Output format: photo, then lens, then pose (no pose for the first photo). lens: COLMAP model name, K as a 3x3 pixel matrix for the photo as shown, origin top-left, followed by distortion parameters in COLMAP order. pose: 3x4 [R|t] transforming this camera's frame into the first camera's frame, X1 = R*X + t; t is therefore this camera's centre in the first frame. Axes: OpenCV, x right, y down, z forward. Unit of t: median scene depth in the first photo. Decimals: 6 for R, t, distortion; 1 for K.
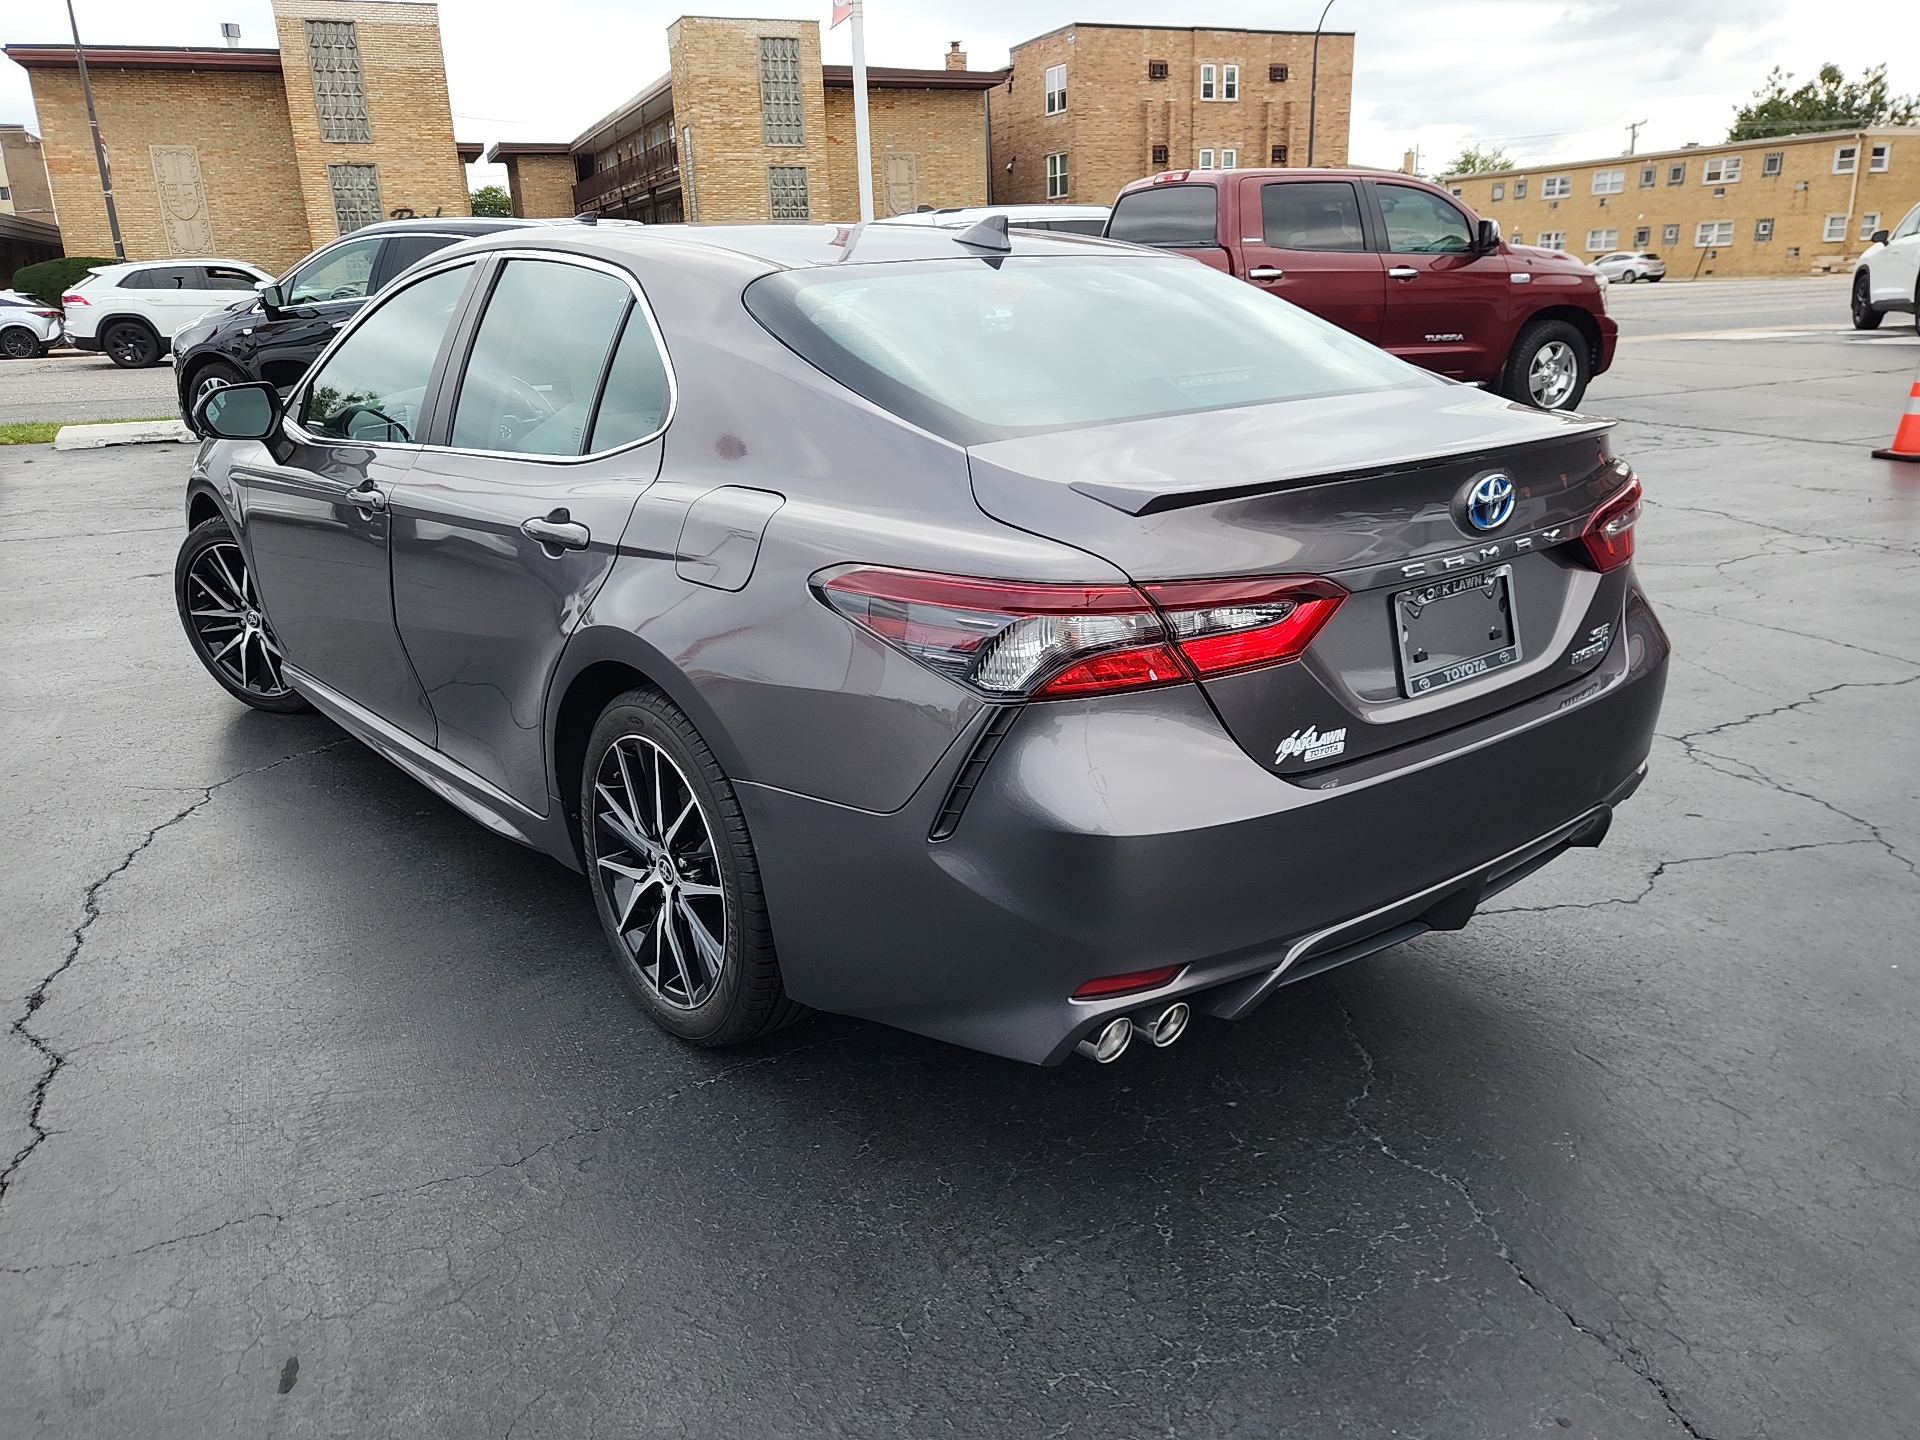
lens RADIAL K [[1409.8, 0, 960.0], [0, 1409.8, 720.0], [0, 0, 1]] dist [0.039525, -0.042075]
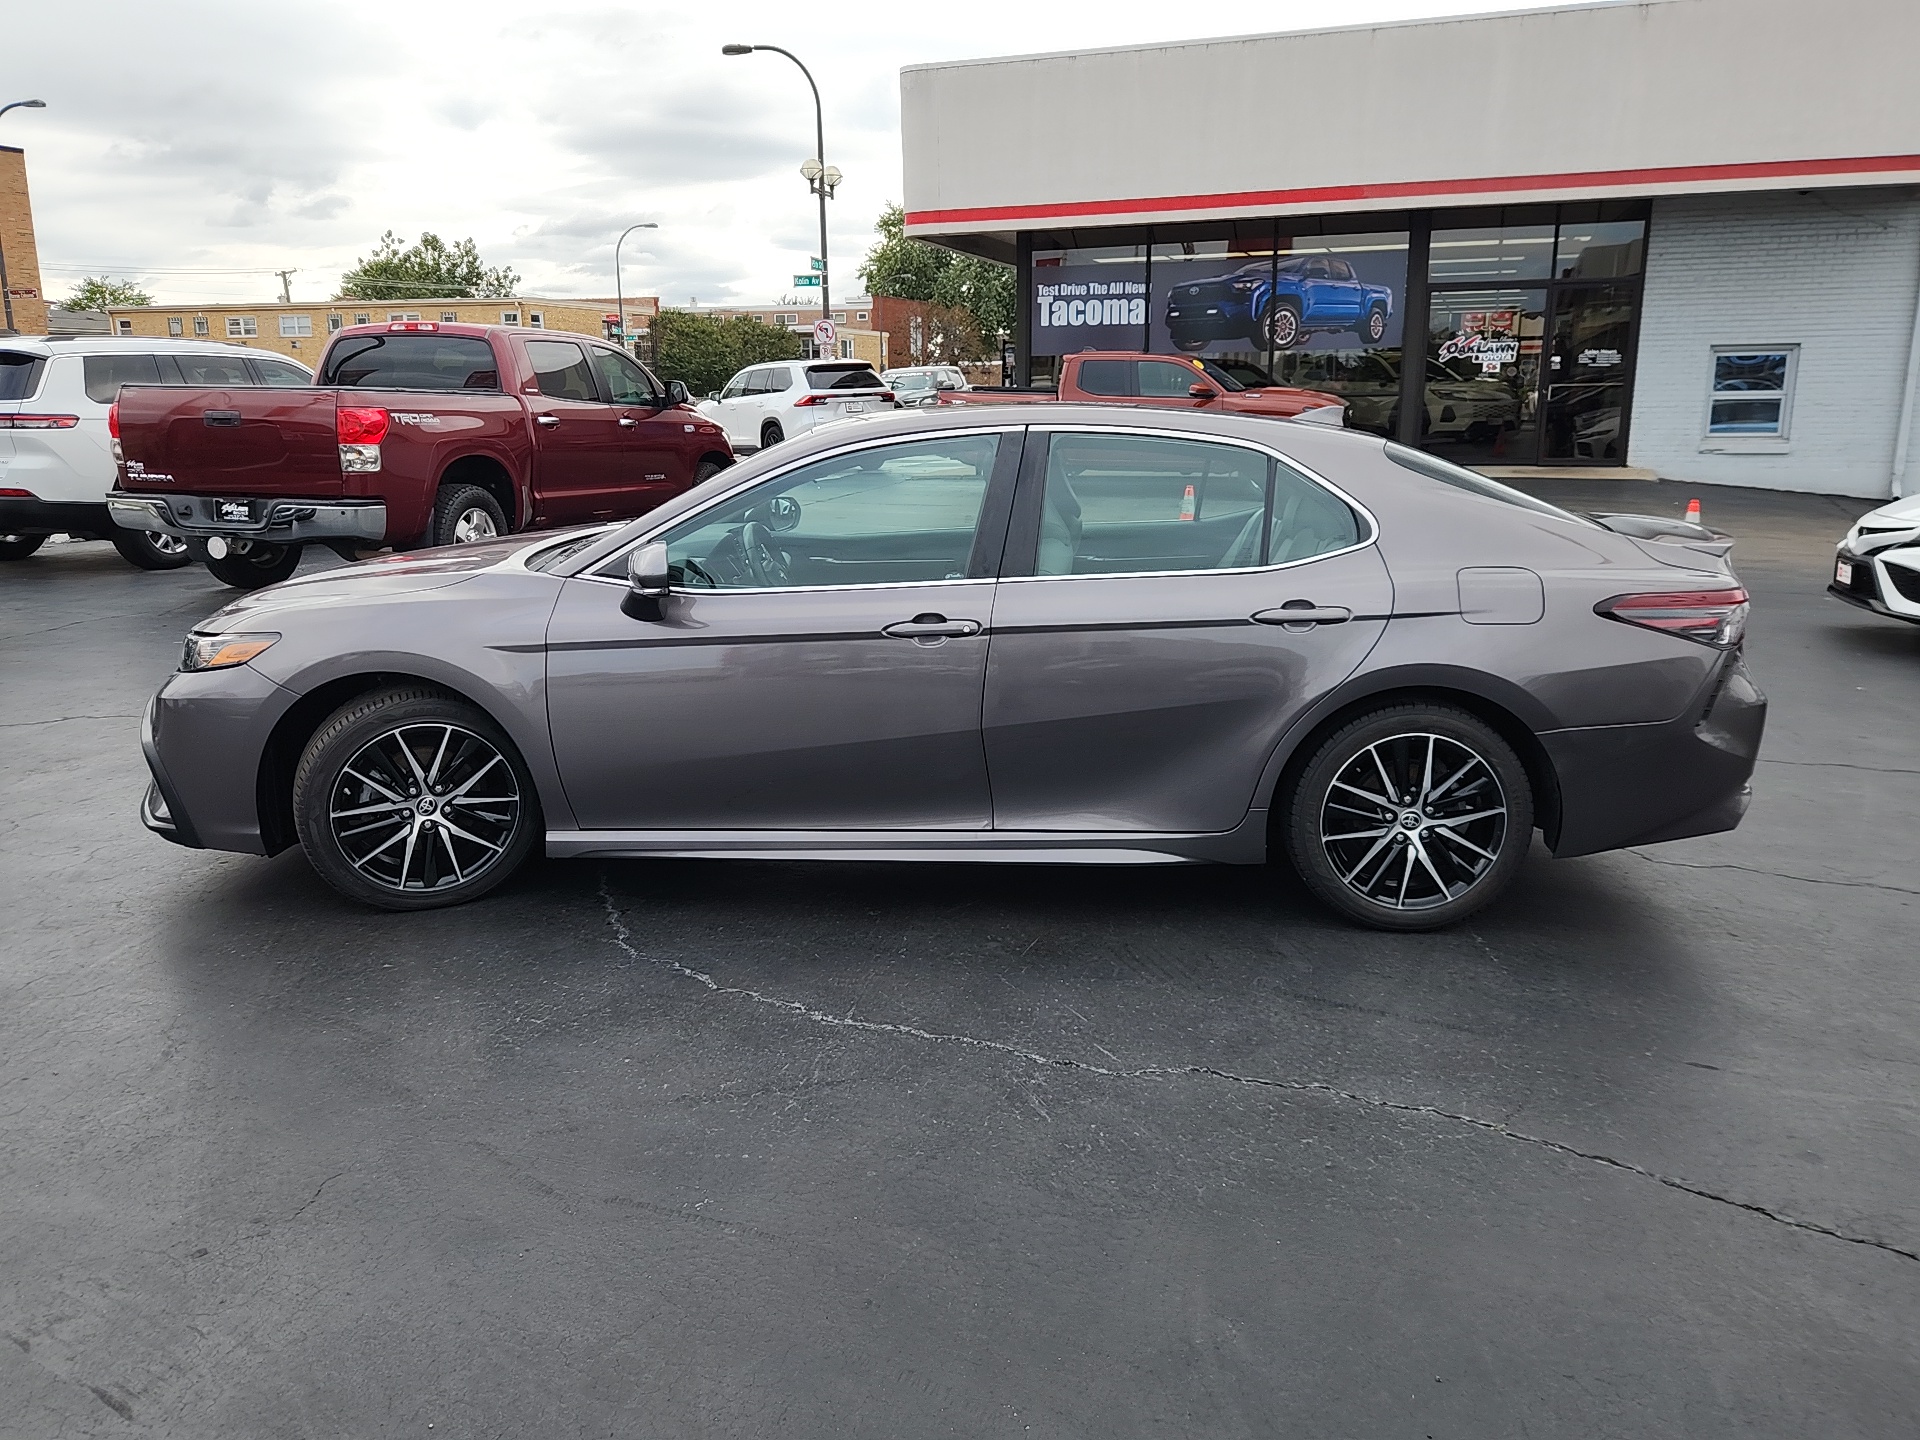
lens RADIAL K [[1409.8, 0, 960.0], [0, 1409.8, 720.0], [0, 0, 1]] dist [0.039525, -0.042075]
pose [[0.665434, -0.135904, 0.733981, -0.376550], [0.202551, 0.979269, -0.002313, -0.022249], [-0.718450, 0.150208, 0.679166, 0.066321]]
